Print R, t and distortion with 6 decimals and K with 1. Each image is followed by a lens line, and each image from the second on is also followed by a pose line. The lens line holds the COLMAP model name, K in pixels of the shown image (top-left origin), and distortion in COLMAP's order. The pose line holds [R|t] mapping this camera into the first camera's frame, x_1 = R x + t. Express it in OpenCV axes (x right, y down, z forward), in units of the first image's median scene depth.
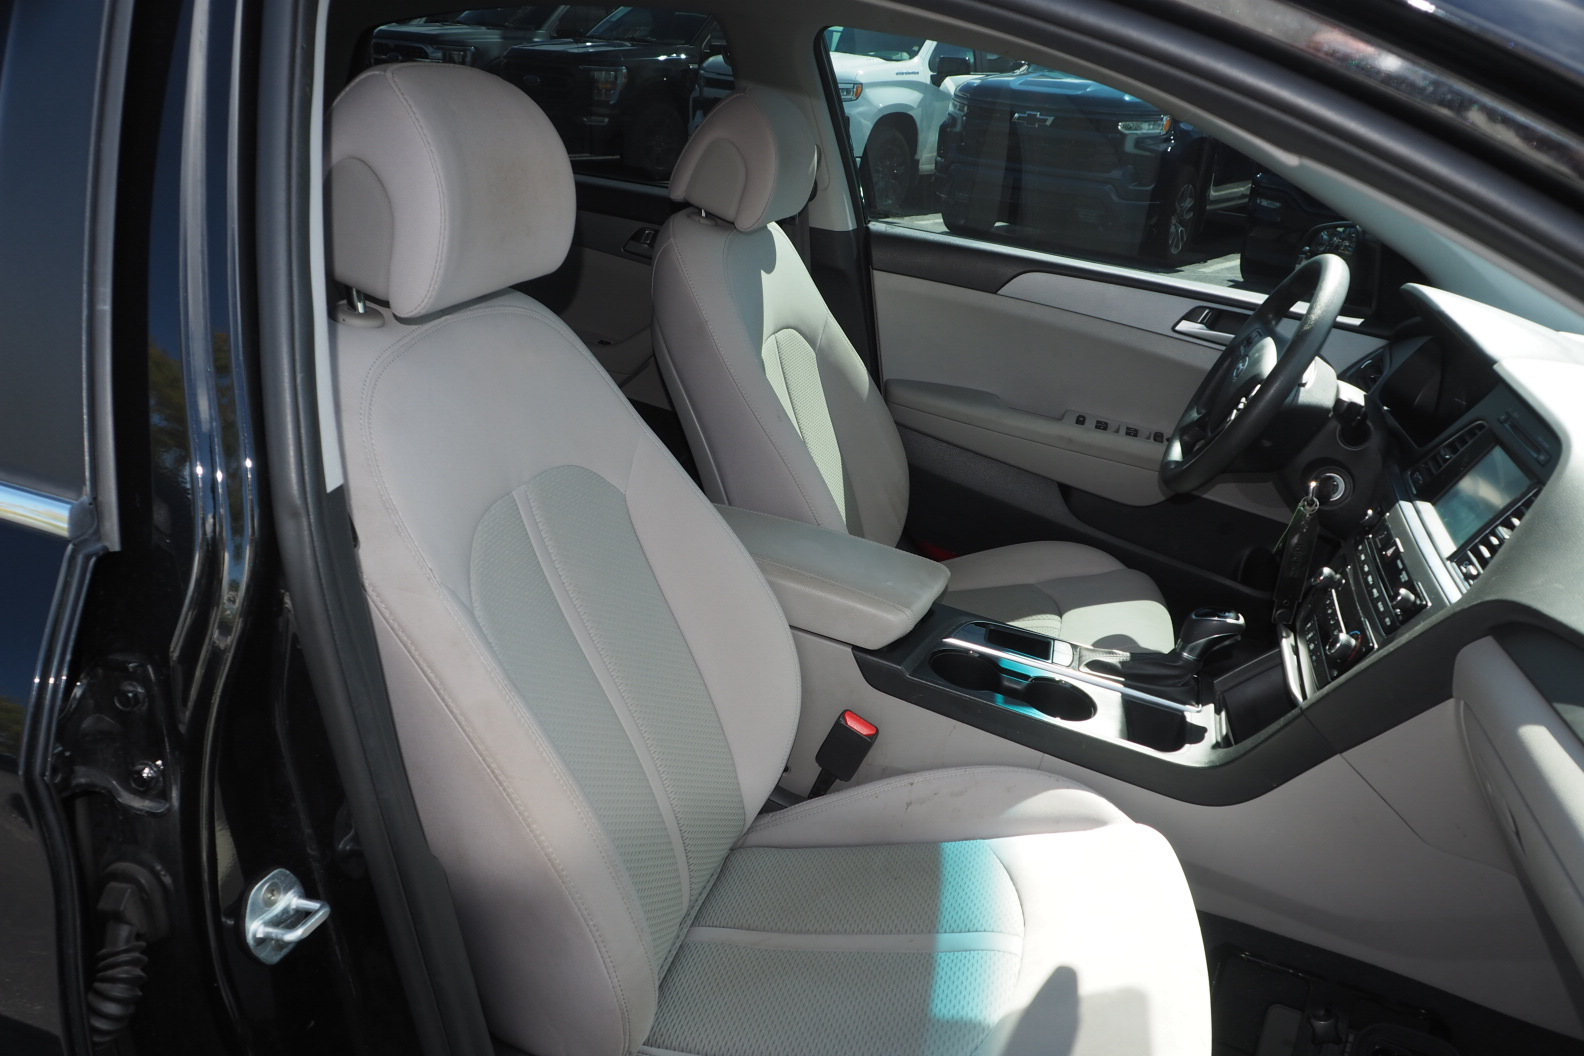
lens RADIAL K [[1139.1, 0, 792.0], [0, 1139.1, 528.0], [0, 0, 1]] dist [-0.012118, 0.000030]
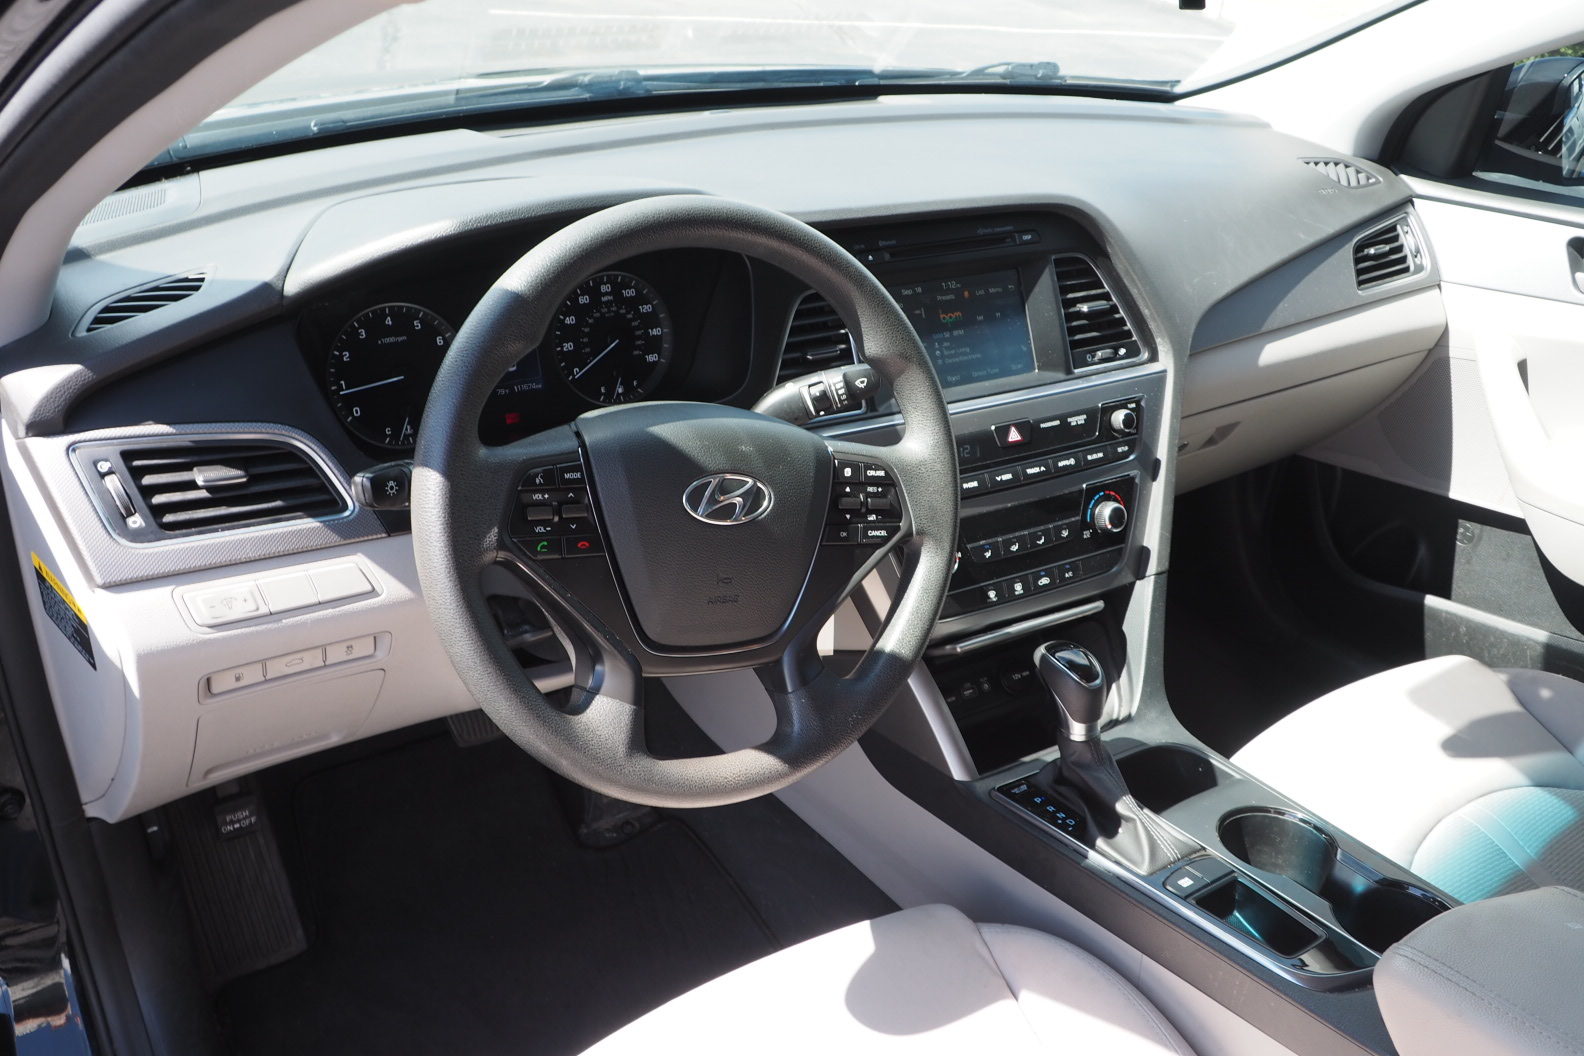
lens RADIAL K [[1341.1, 0, 794.5], [0, 1341.1, 544.4], [0, 0, 1]] dist [0.000209, 0.003477]
pose [[-0.745672, -0.433859, 0.505707, 0.121350], [0.133463, 0.646329, 0.751296, -0.615005], [-0.652810, 0.627714, -0.424046, 1.441524]]
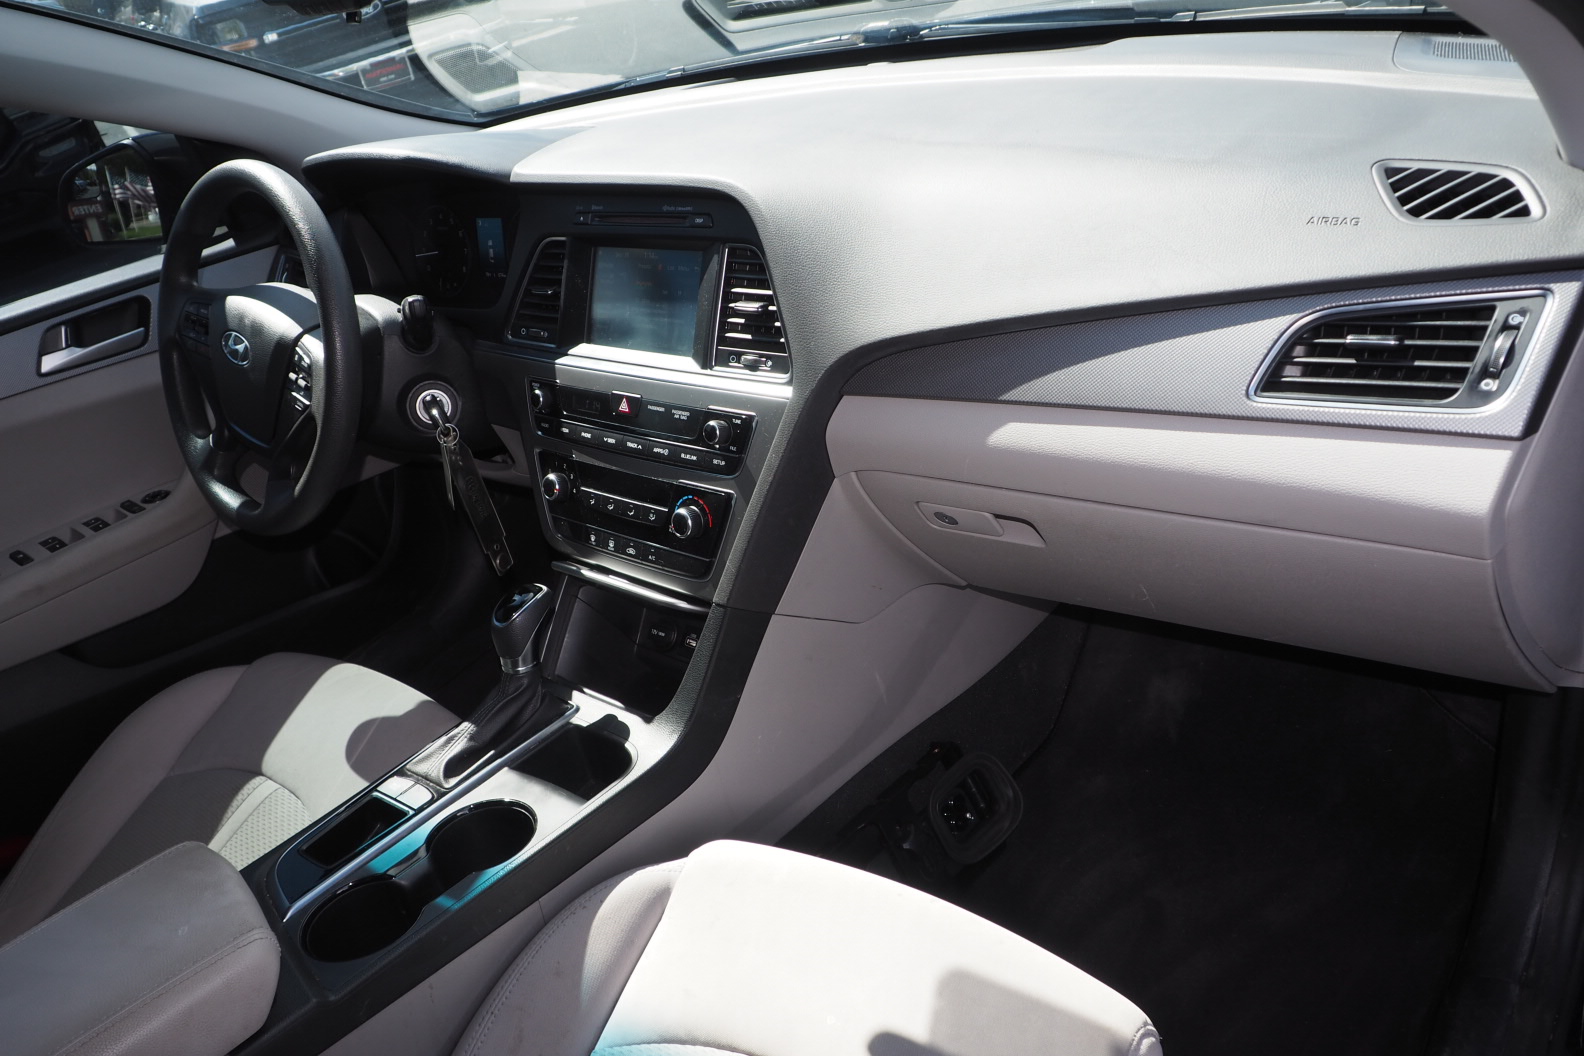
lens RADIAL K [[1224.4, 0, 792.0], [0, 1224.4, 528.0], [0, 0, 1]] dist [-0.020307, -0.001365]
pose [[0.360296, -0.597681, 0.716215, -0.122837], [0.571500, 0.748248, 0.336917, -0.136115], [-0.737275, 0.287927, 0.611165, 0.352698]]
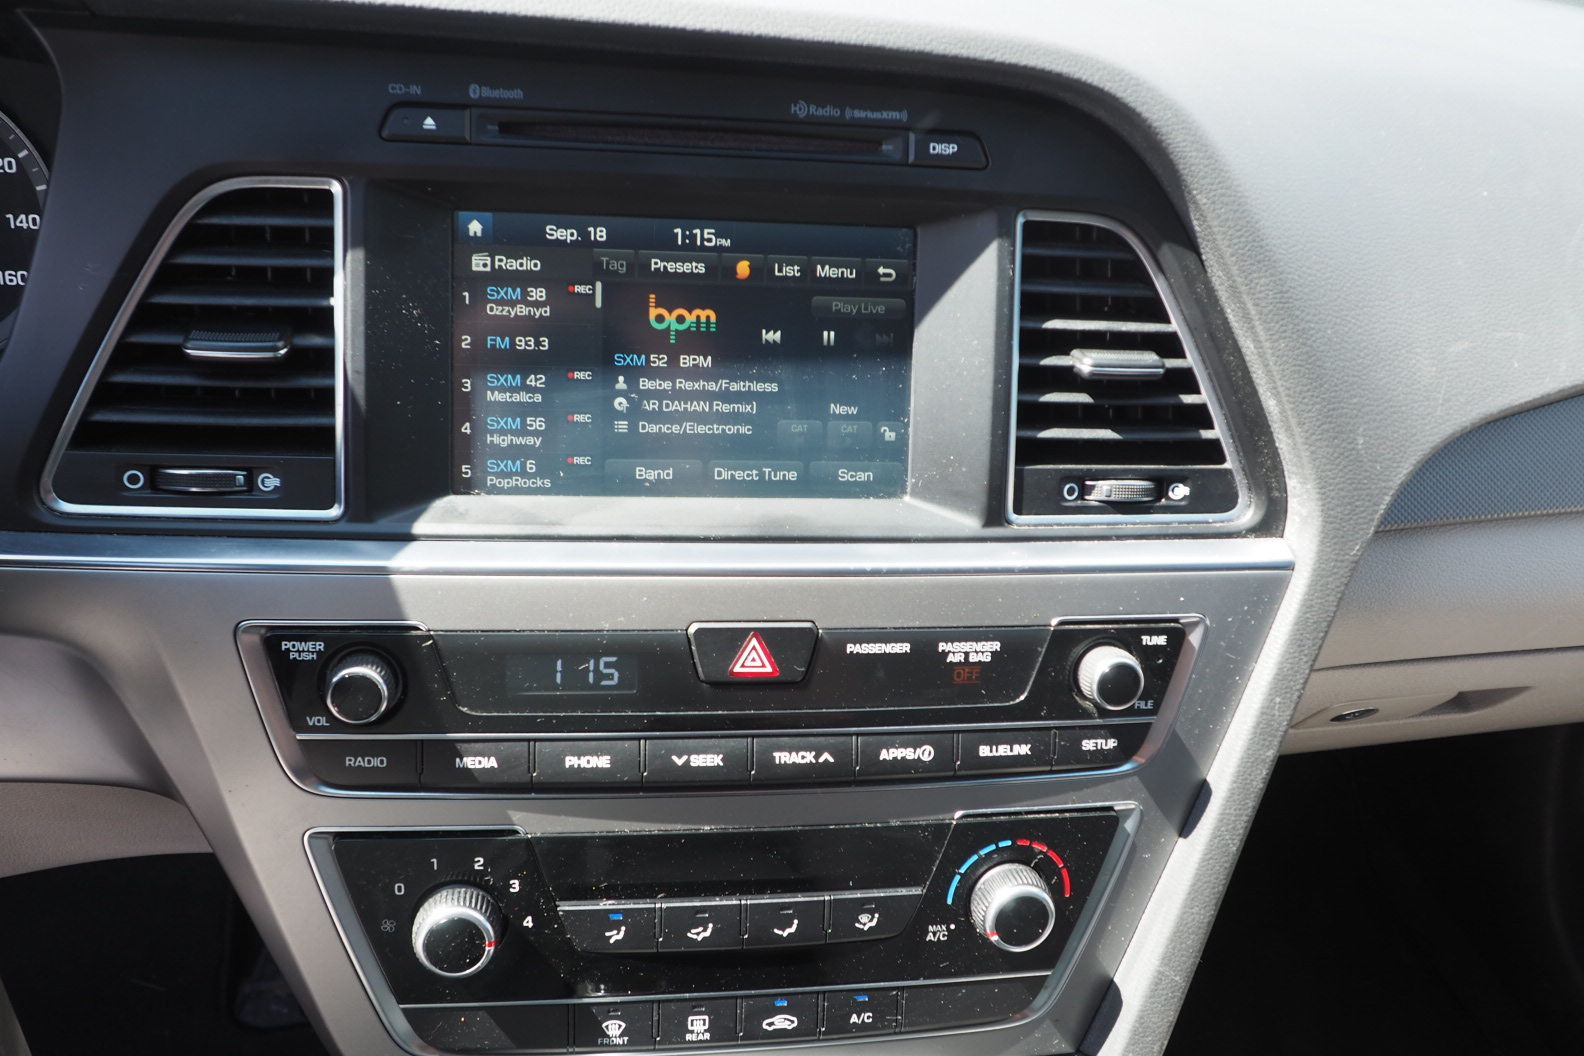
lens RADIAL K [[1277.8, 0, 773.7], [0, 1277.8, 505.3], [0, 0, 1]] dist [-0.013727, -0.004072]
pose [[-0.427808, -0.604273, 0.672186, 0.298029], [0.212717, 0.655480, 0.724636, -0.234353], [-0.878483, 0.452991, -0.151880, 0.955843]]
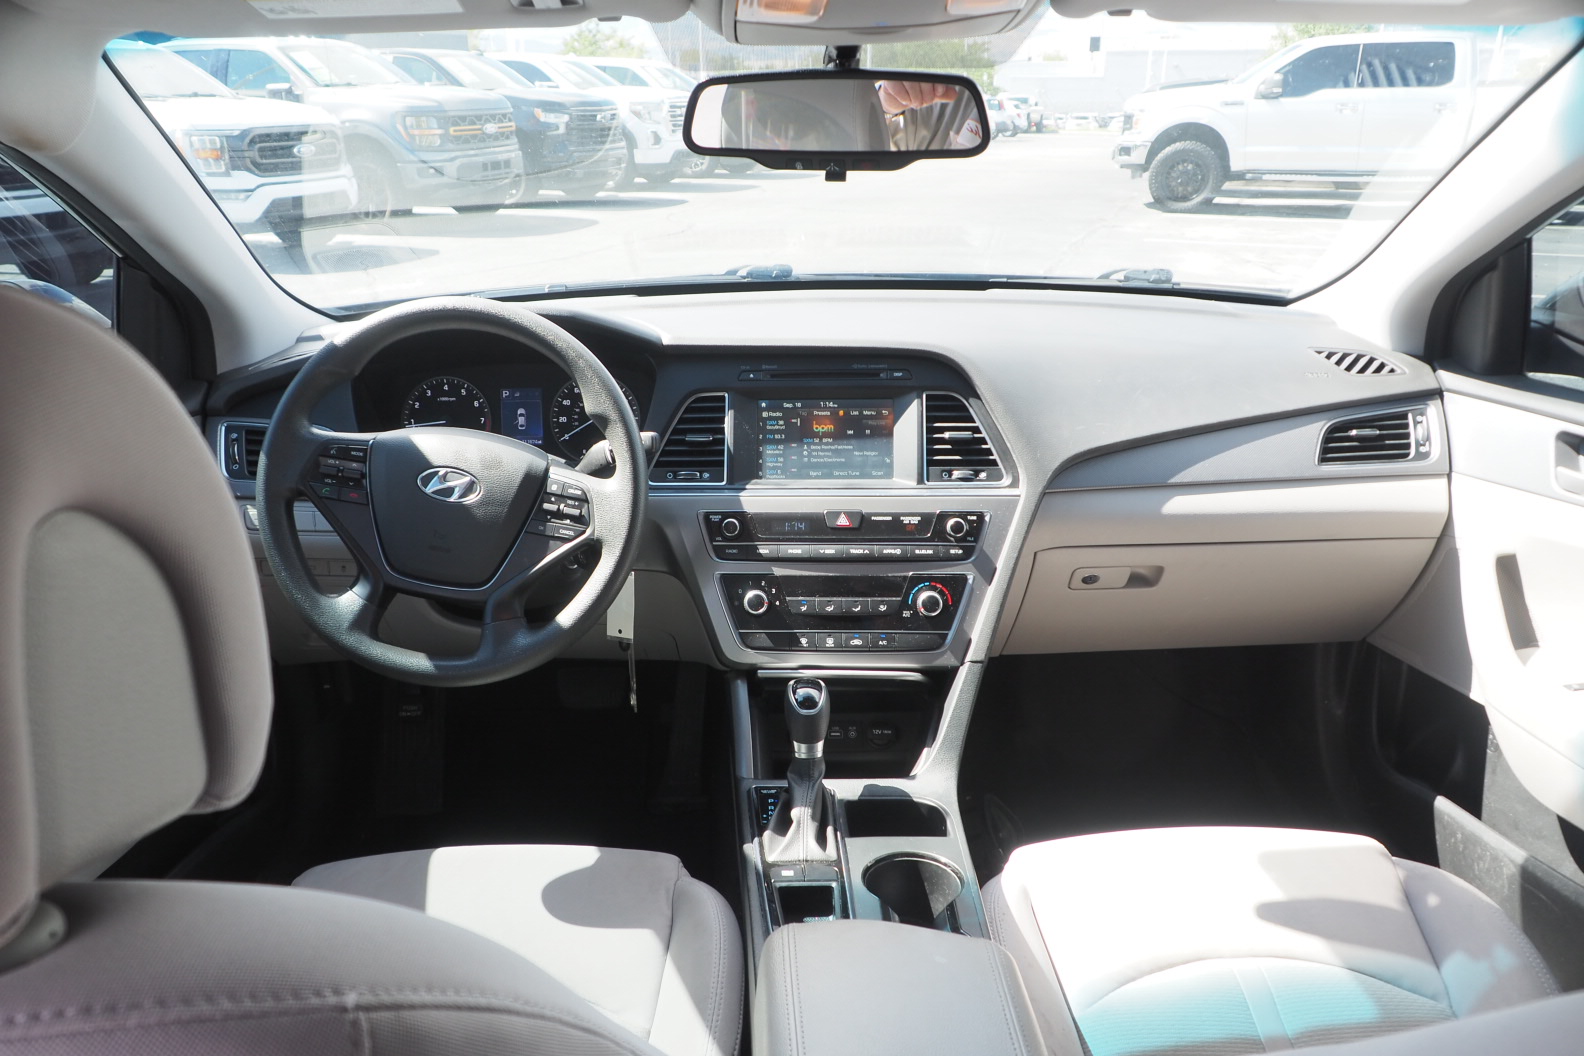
lens RADIAL K [[1139.1, 0, 792.0], [0, 1139.1, 528.0], [0, 0, 1]] dist [-0.012118, 0.000030]
pose [[-0.282727, -0.412680, 0.865887, -0.323104], [0.351630, 0.795283, 0.493844, -0.460385], [-0.892425, 0.444095, -0.079737, 1.046081]]
